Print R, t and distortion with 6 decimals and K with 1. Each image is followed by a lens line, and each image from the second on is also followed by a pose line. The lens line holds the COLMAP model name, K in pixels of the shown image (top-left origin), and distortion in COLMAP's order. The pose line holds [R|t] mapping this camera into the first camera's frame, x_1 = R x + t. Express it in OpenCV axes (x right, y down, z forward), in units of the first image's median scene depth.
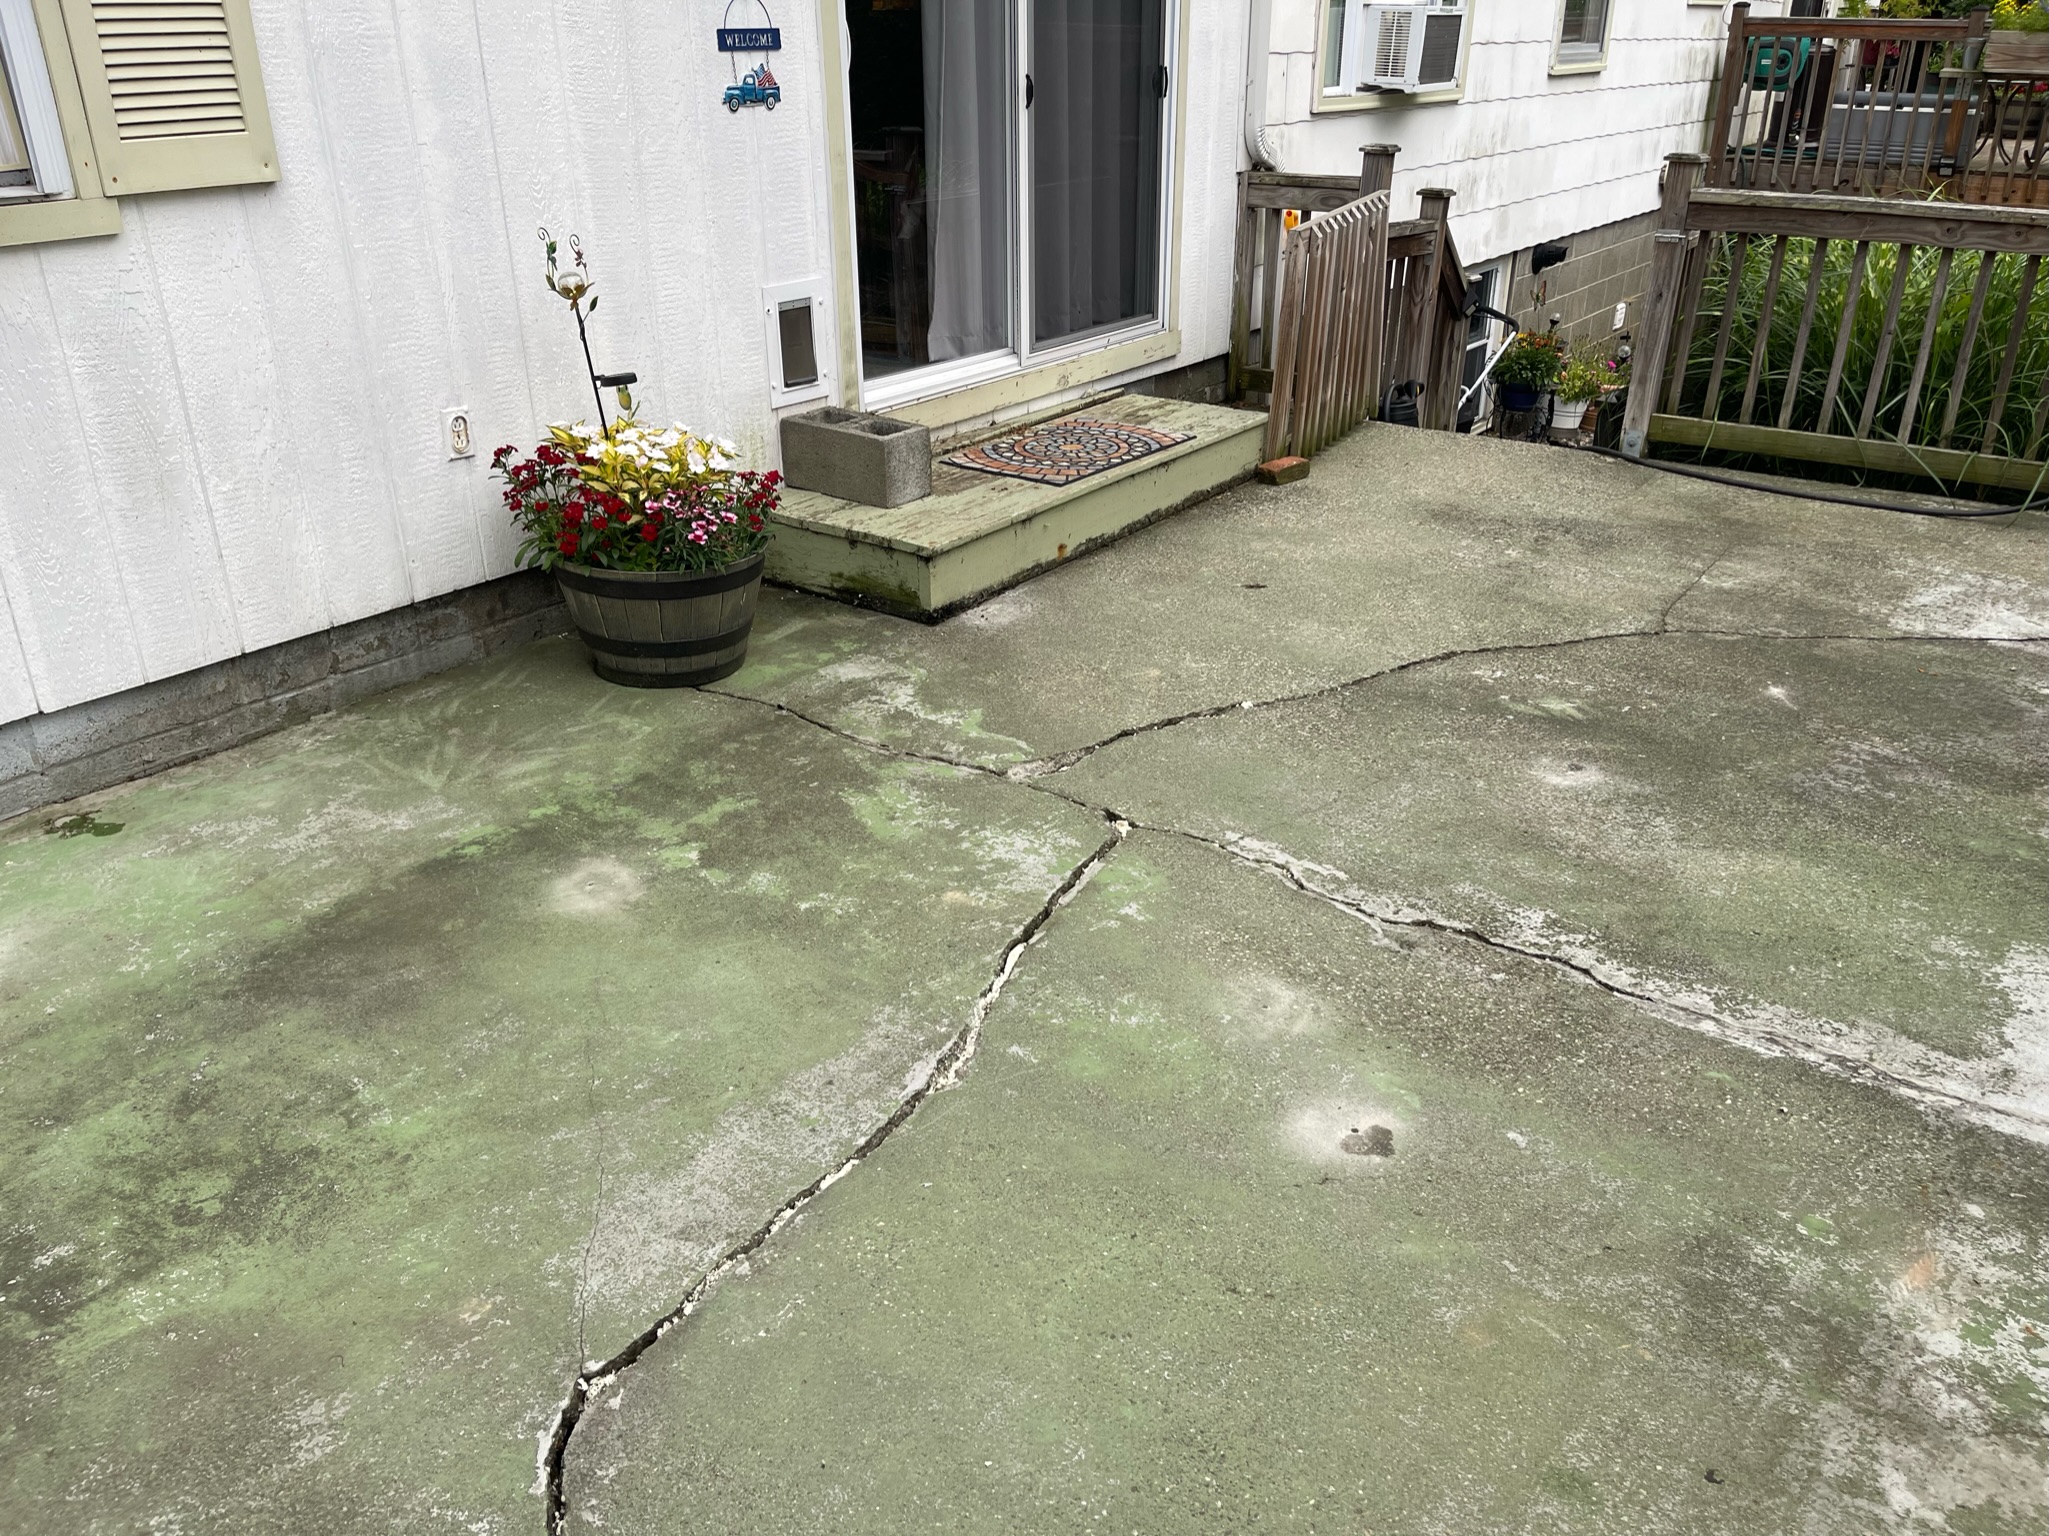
lens RADIAL K [[1567.6, 0, 1047.7], [0, 1567.6, 770.9], [0, 0, 1]] dist [0.076533, -0.104939]
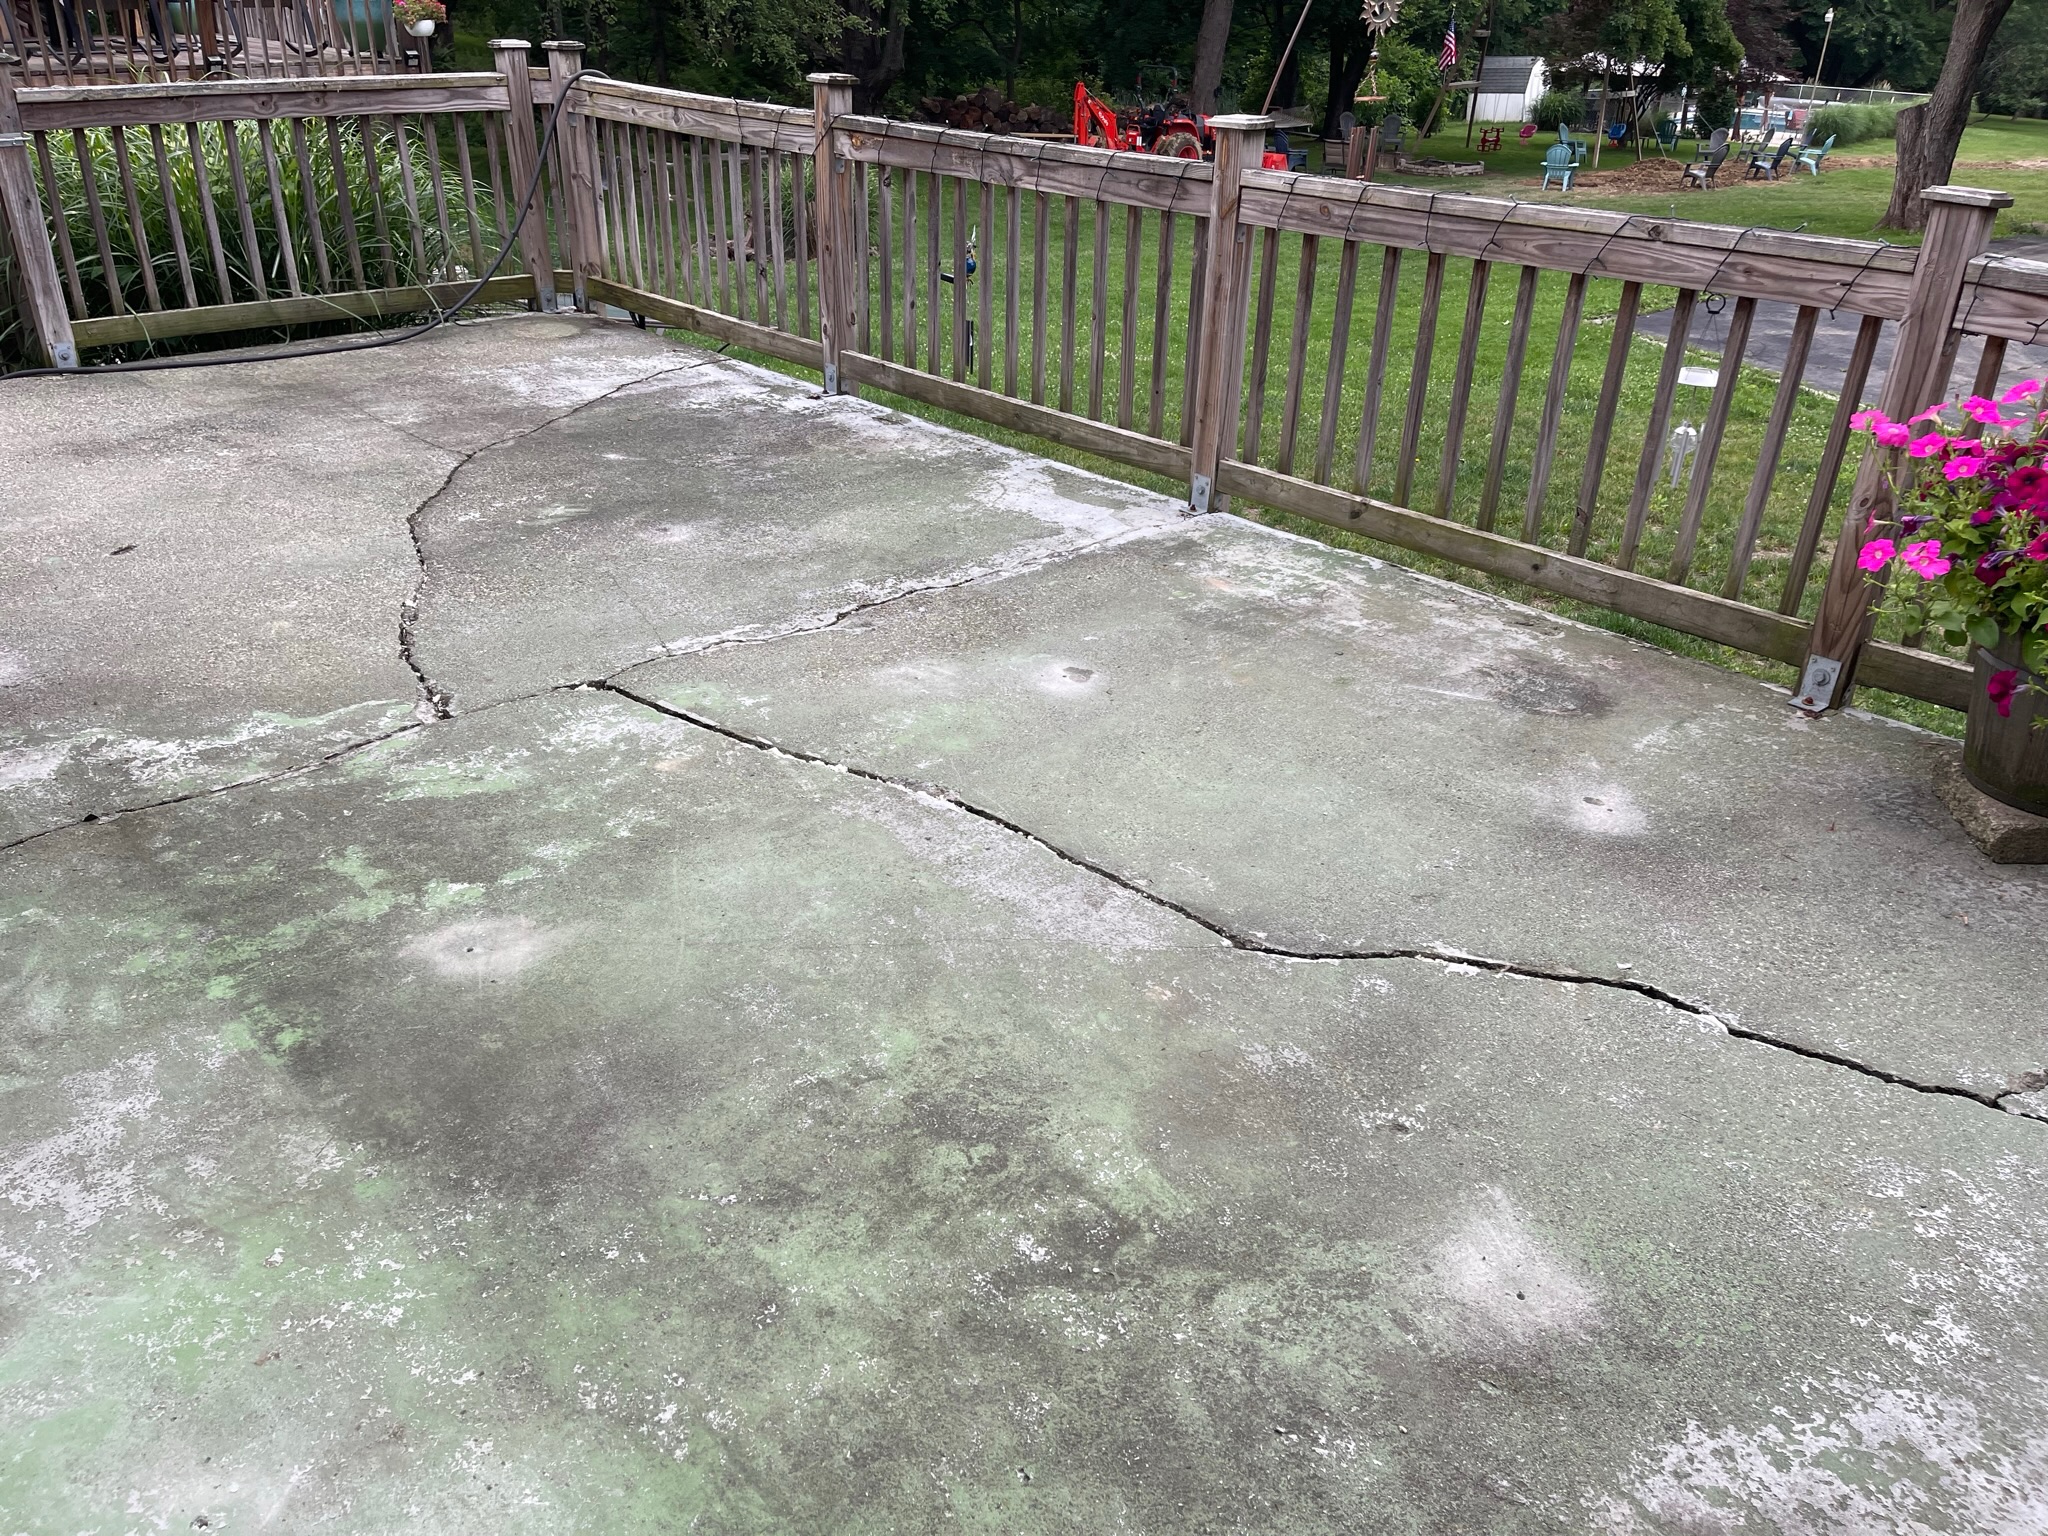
lens RADIAL K [[1524.0, 0, 1027.3], [0, 1524.0, 790.8], [0, 0, 1]] dist [0.051873, -0.049060]
pose [[0.196211, -0.458440, 0.866795, -0.847452], [0.392963, 0.846651, 0.358833, -0.166023], [-0.898377, 0.270212, 0.346272, 0.402736]]
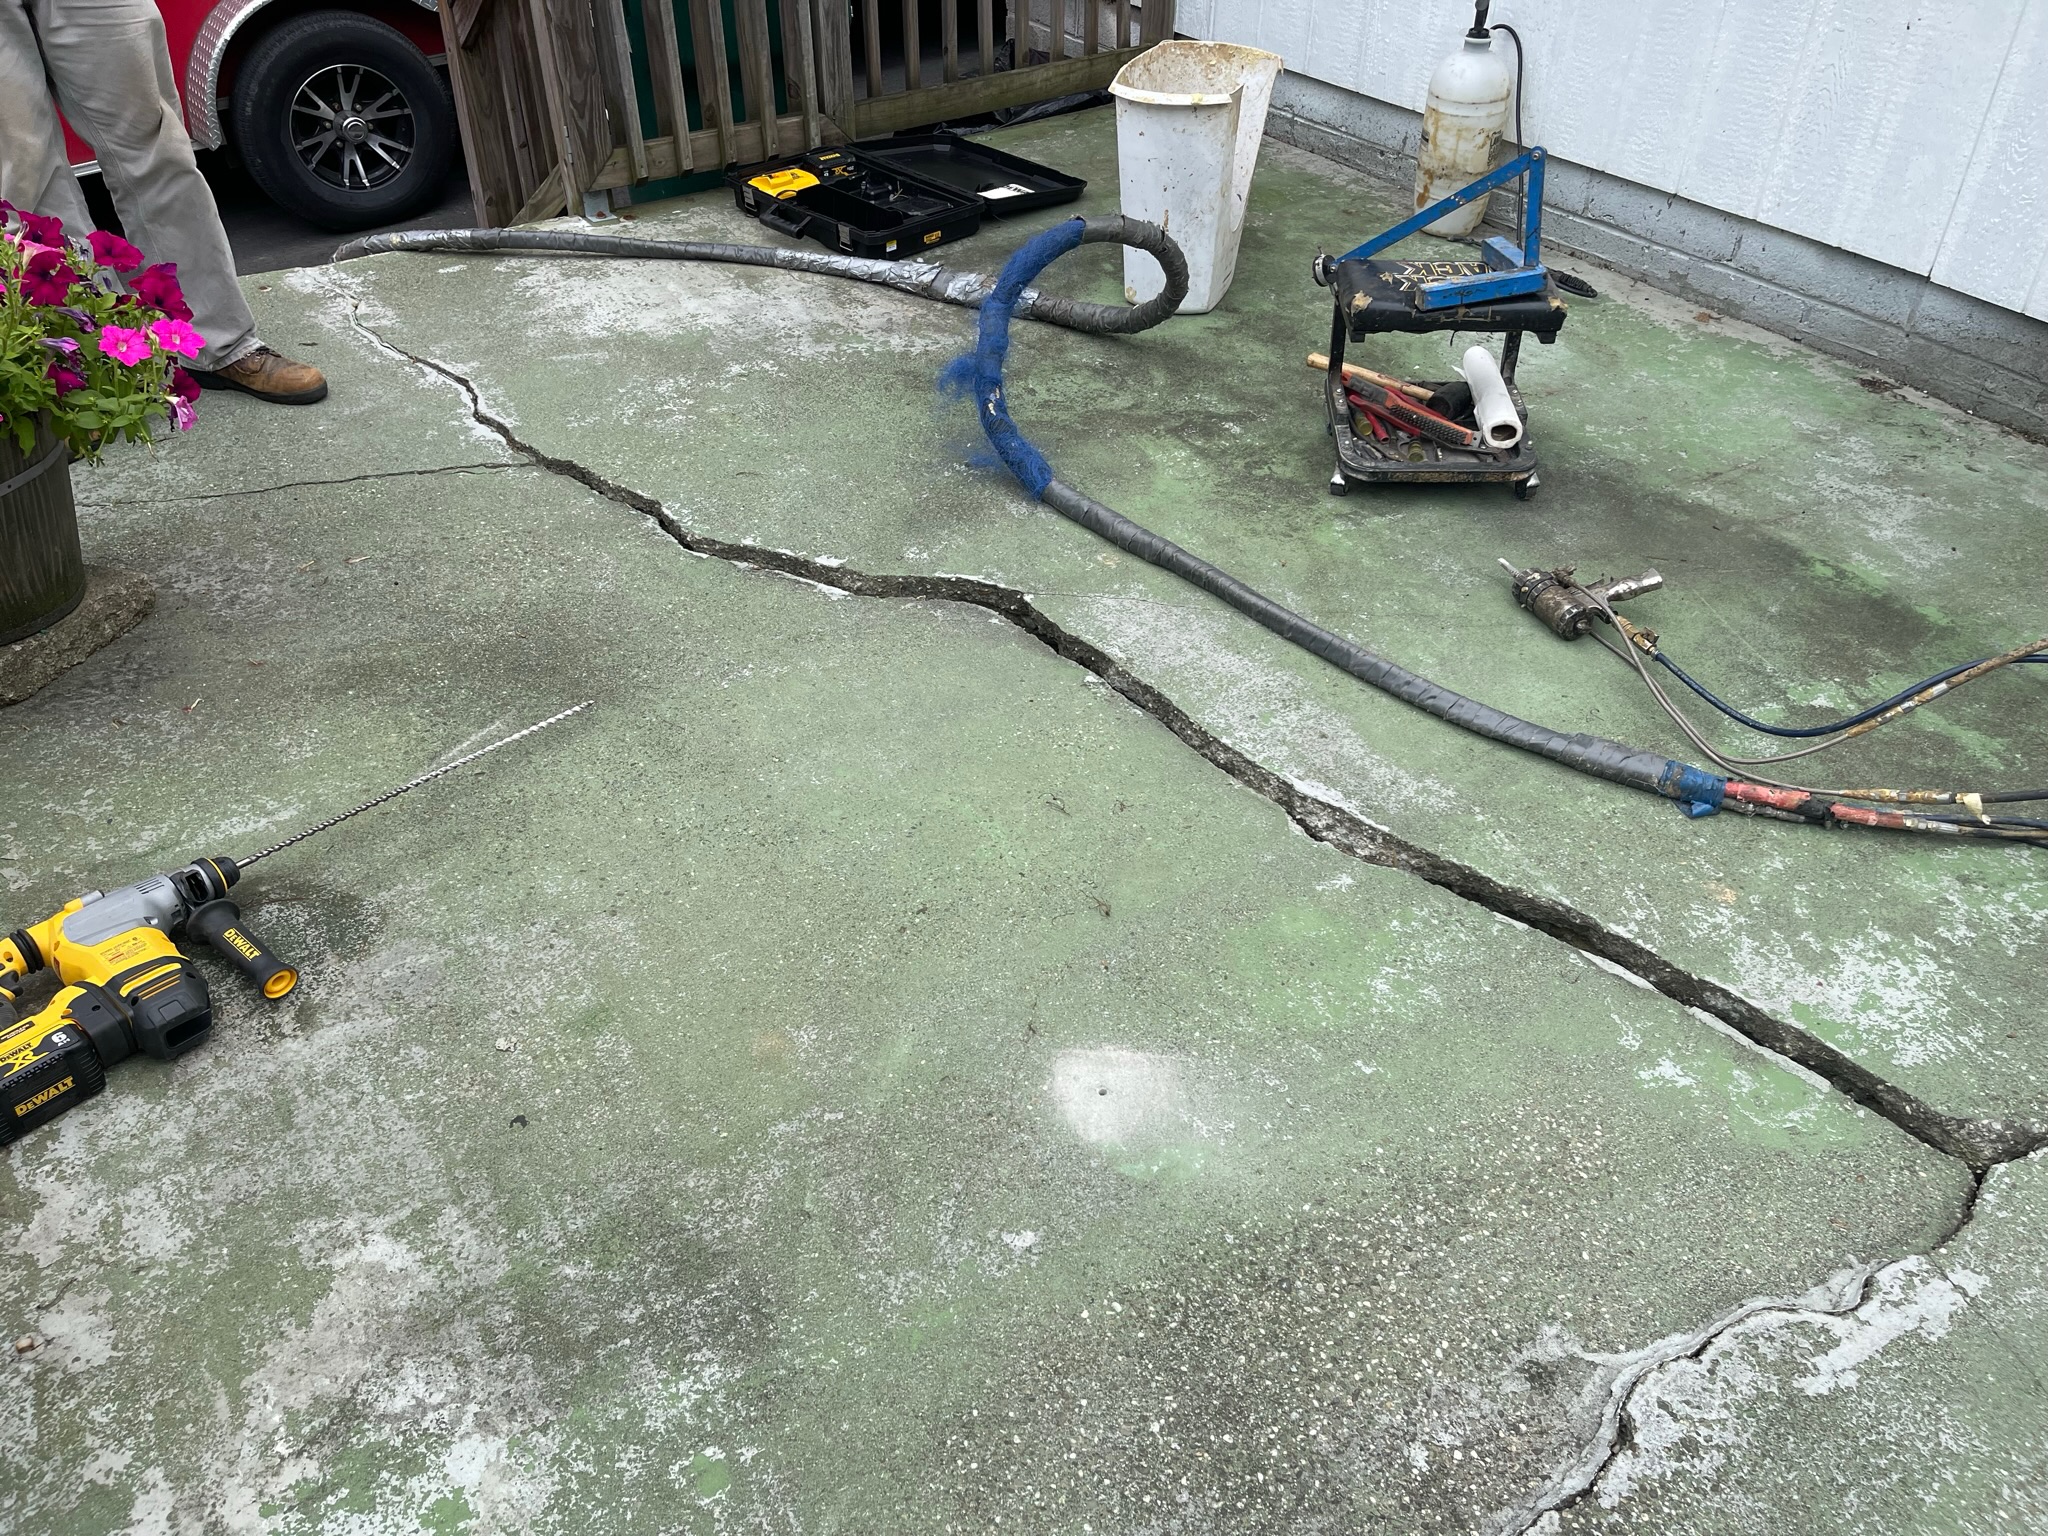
lens RADIAL K [[1544.1, 0, 1045.1], [0, 1544.1, 764.8], [0, 0, 1]] dist [0.046804, 0.001214]
pose [[-0.326380, 0.574206, -0.750842, 0.519750], [-0.427191, 0.618986, 0.659063, -0.281995], [0.843199, 0.535858, 0.043270, 0.626658]]
